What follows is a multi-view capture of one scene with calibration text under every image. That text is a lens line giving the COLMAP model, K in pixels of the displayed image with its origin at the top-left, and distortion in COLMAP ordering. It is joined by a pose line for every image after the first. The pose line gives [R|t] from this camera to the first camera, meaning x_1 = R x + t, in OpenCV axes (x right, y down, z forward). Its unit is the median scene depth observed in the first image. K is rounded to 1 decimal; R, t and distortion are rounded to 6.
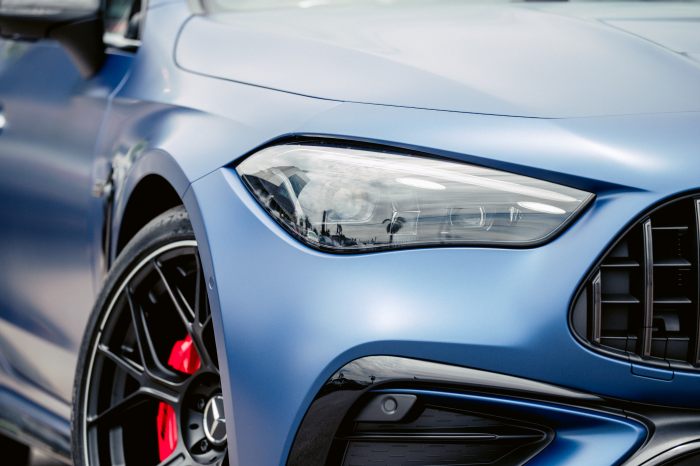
lens RADIAL K [[3778.5, 0, 349.3], [0, 3778.5, 233.2], [0, 0, 1]] dist [0.777017, 0.000000]
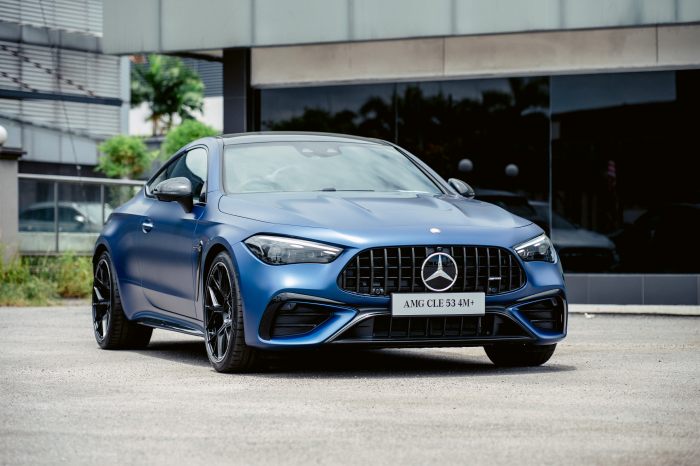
lens RADIAL K [[2063.6, 0, 350.4], [0, 2063.6, 233.3], [0, 0, 1]] dist [0.107125, 0.000000]
pose [[0.995664, 0.000208, 0.093020, -0.117403], [0.001080, 0.999904, -0.013794, 0.002322], [-0.093014, 0.013835, 0.995569, -1.018635]]
